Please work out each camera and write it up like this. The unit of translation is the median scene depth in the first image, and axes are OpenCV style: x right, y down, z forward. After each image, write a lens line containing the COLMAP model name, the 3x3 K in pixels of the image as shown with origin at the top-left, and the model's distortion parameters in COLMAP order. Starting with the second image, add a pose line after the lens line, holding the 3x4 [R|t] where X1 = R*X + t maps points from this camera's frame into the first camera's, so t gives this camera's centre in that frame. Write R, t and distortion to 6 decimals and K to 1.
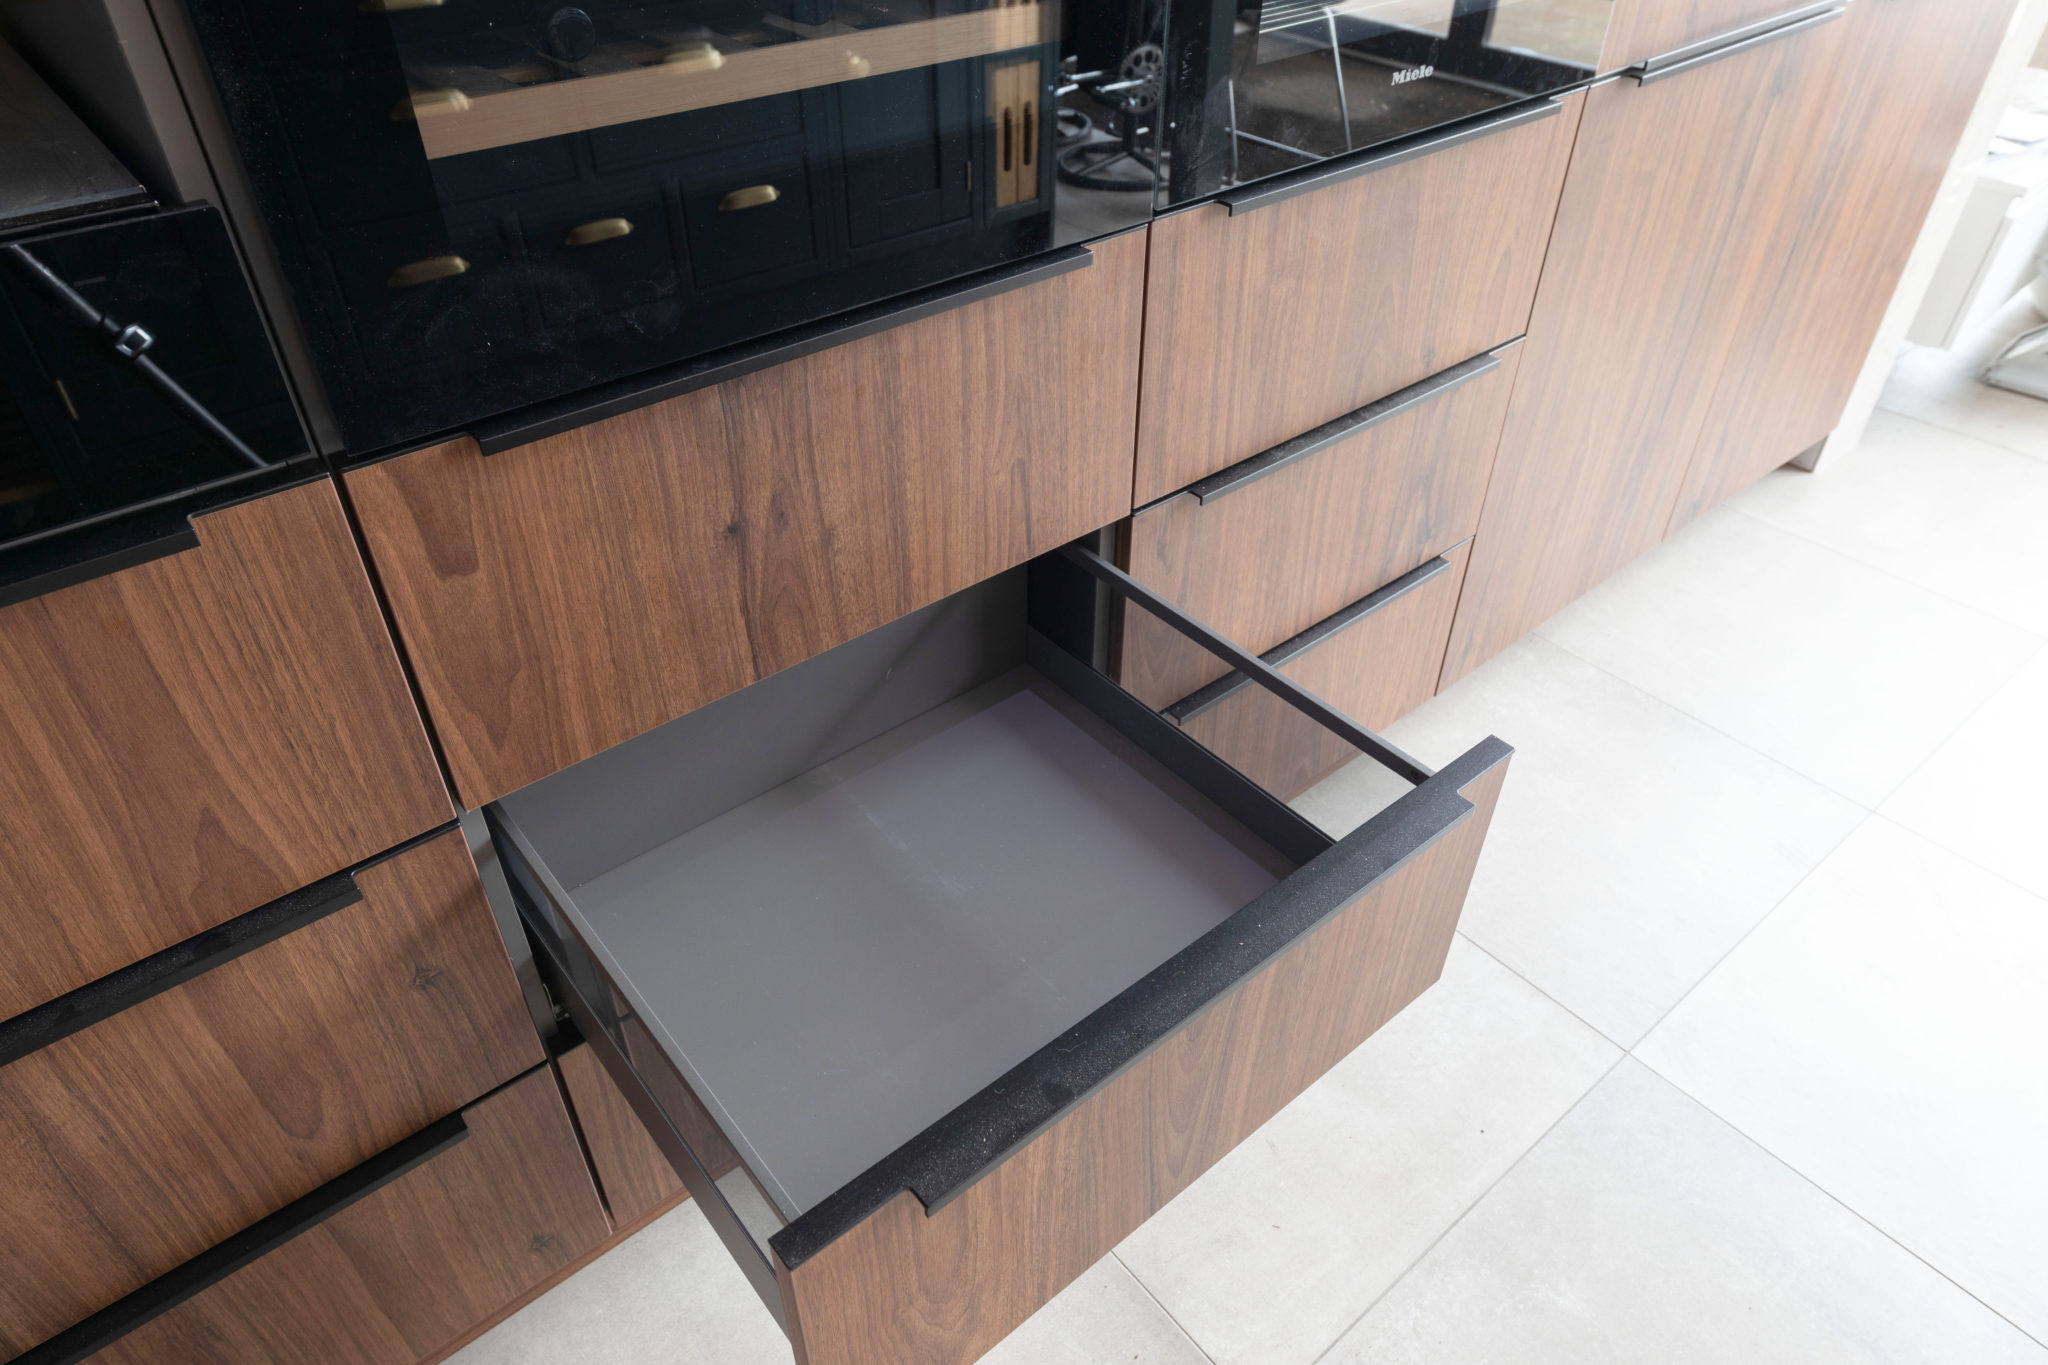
lens RADIAL K [[1303.7, 0, 1021.6], [0, 1303.7, 687.1], [0, 0, 1]] dist [-0.001645, 0.008099]
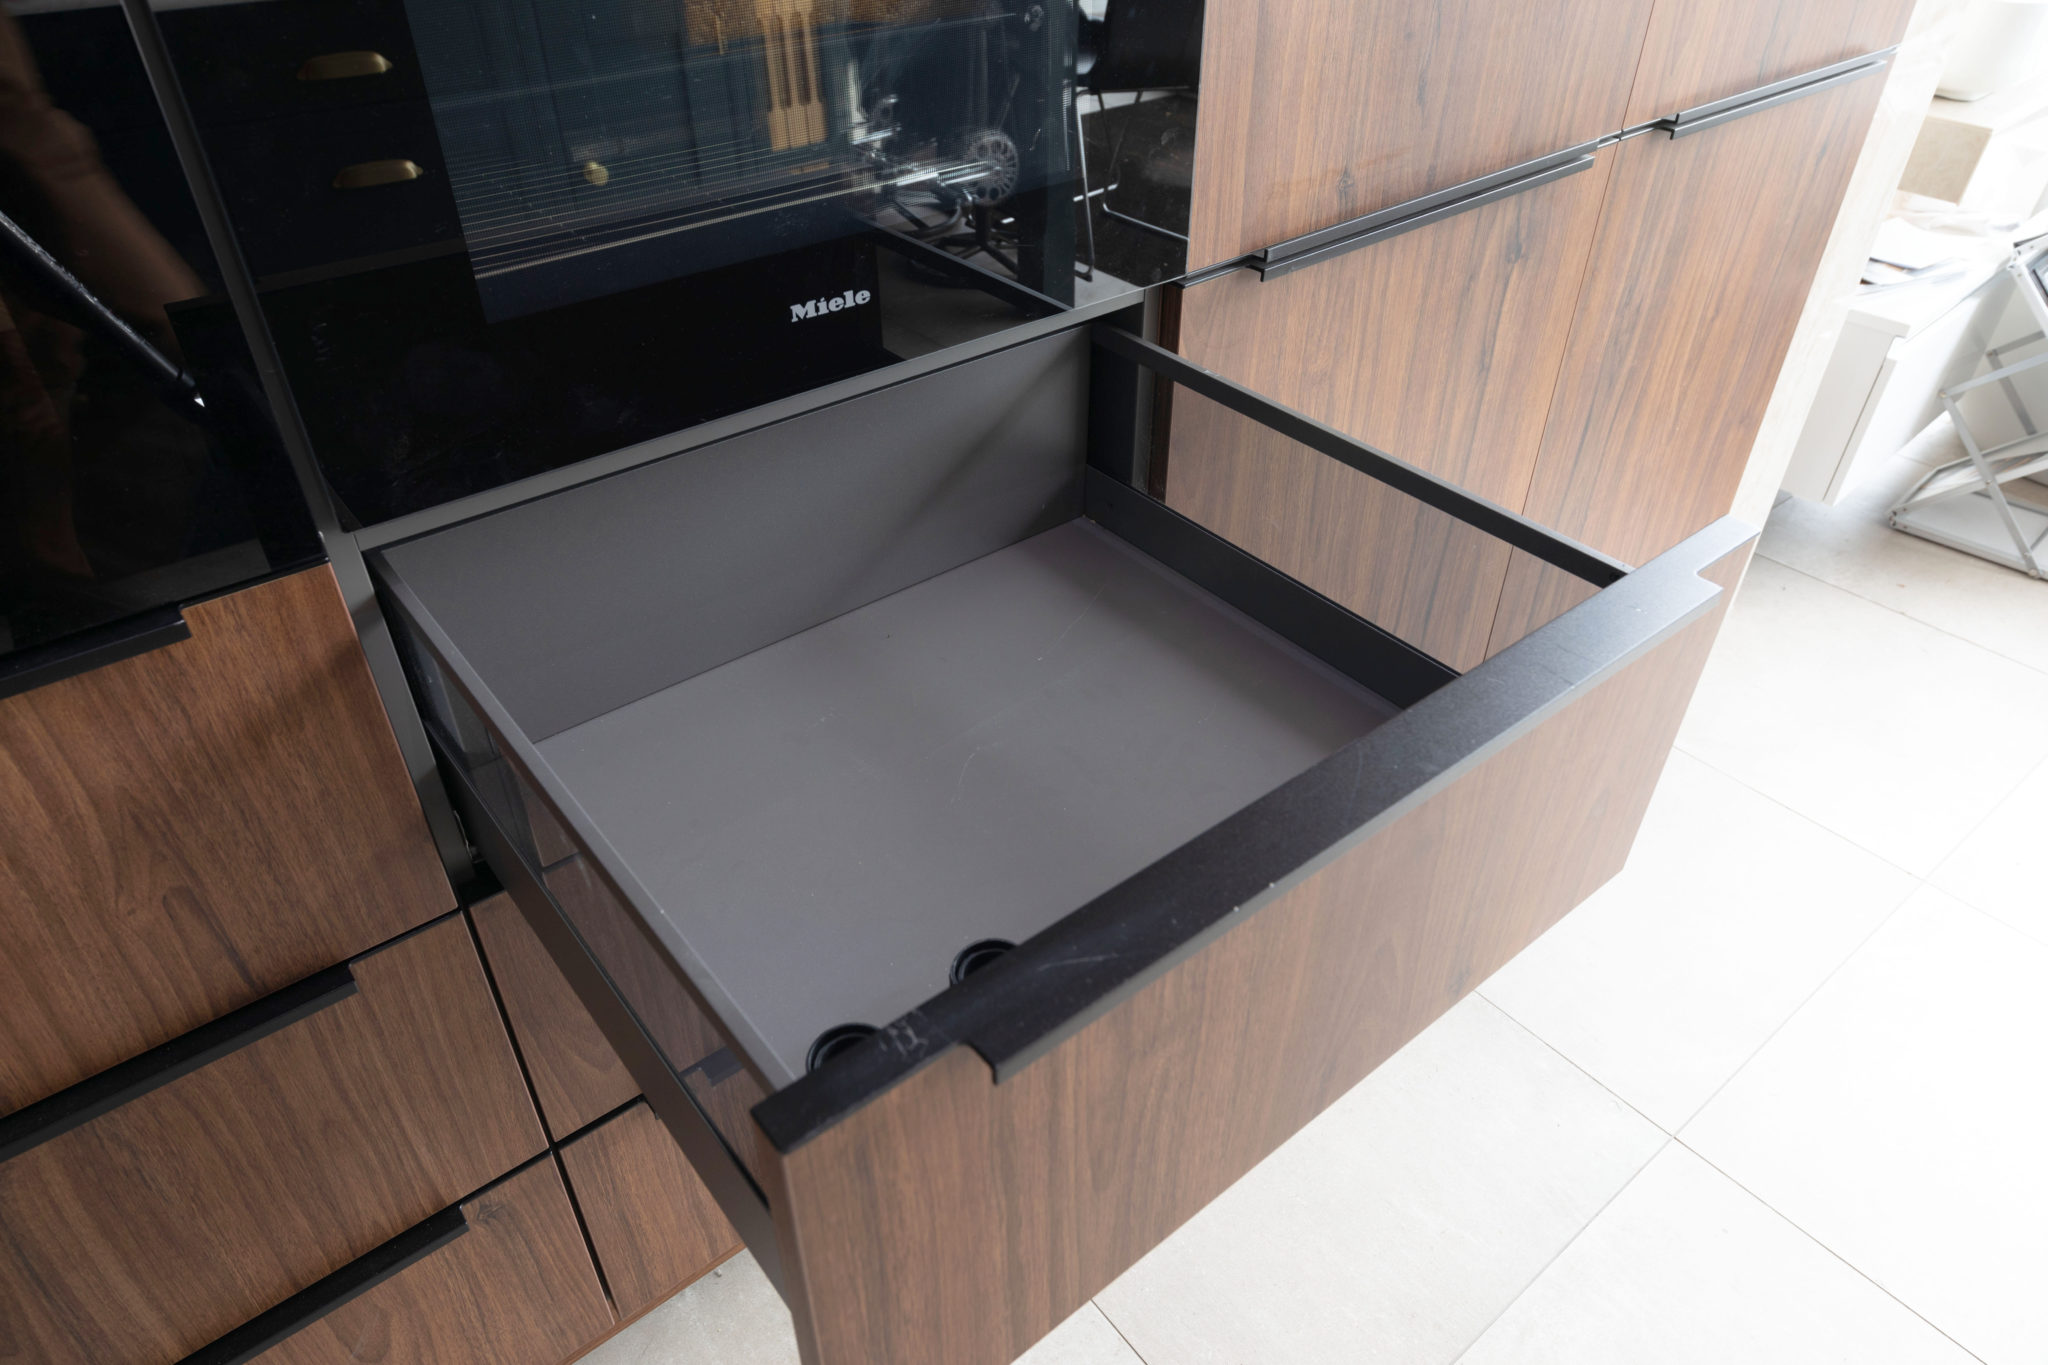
lens RADIAL K [[1303.7, 0, 1025.2], [0, 1303.7, 686.7], [0, 0, 1]] dist [-0.001645, 0.008099]
pose [[0.999915, 0.005102, -0.011983, 0.418338], [-0.005452, 0.999555, -0.029333, -0.243972], [0.011828, 0.029396, 0.999498, 0.301212]]
